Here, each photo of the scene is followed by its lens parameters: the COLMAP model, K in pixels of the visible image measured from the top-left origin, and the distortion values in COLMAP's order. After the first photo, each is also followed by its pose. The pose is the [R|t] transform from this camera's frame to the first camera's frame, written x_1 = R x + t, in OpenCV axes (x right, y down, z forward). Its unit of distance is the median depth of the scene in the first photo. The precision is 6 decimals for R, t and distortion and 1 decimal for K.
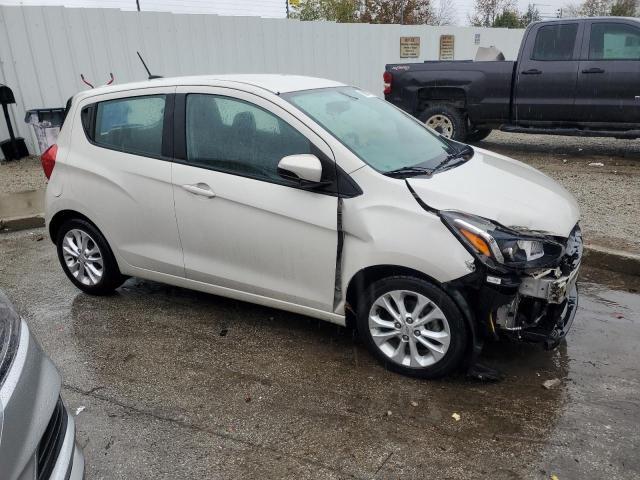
lens RADIAL K [[493.4, 0, 320.0], [0, 493.4, 240.0], [0, 0, 1]] dist [0.031128, 0.000911]
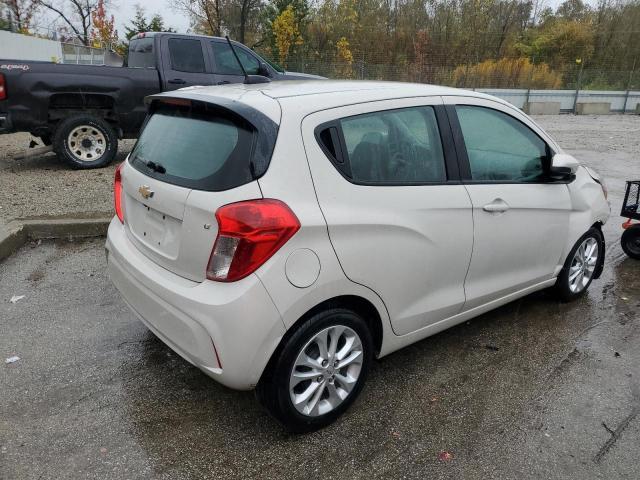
lens RADIAL K [[493.4, 0, 320.0], [0, 493.4, 240.0], [0, 0, 1]] dist [0.031128, 0.000911]
pose [[0.419279, -0.243798, 0.874510, -0.408991], [0.255381, 0.956044, 0.144087, -0.087361], [-0.871198, 0.162920, 0.463111, 0.291050]]
